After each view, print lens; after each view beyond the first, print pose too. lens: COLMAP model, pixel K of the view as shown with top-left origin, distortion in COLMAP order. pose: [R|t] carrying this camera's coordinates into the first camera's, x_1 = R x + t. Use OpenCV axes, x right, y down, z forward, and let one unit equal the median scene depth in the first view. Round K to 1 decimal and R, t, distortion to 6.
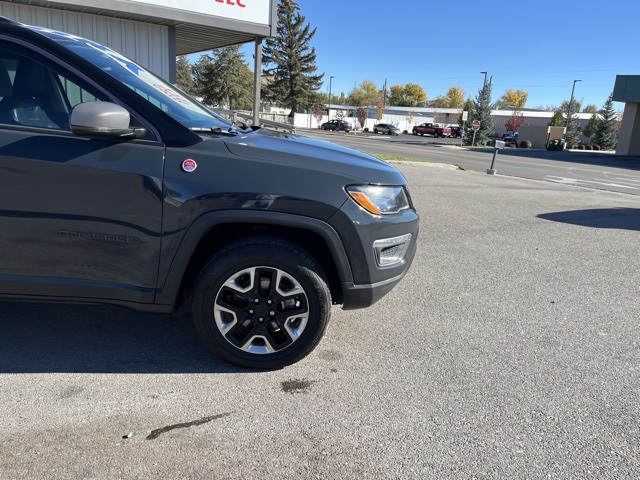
lens RADIAL K [[482.3, 0, 315.1], [0, 482.3, 243.0], [0, 0, 1]] dist [0.068876, -0.091782]
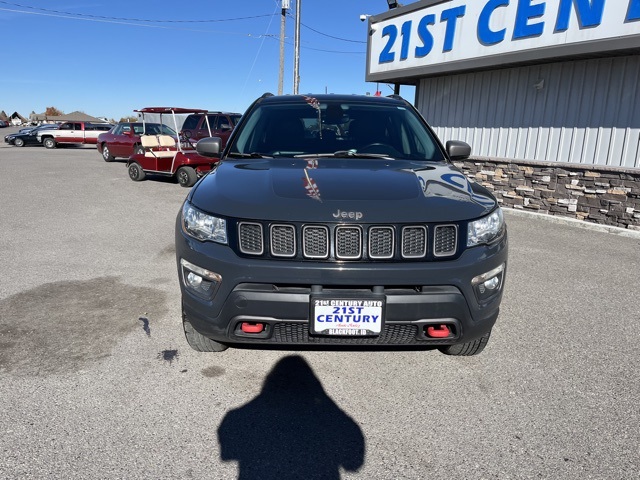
lens RADIAL K [[482.3, 0, 316.7], [0, 482.3, 245.7], [0, 0, 1]] dist [0.068876, -0.091782]
pose [[-0.069720, 0.156291, -0.985247, 1.026672], [-0.289339, 0.942026, 0.169910, -0.263339], [0.954684, 0.296916, -0.020457, 1.213140]]
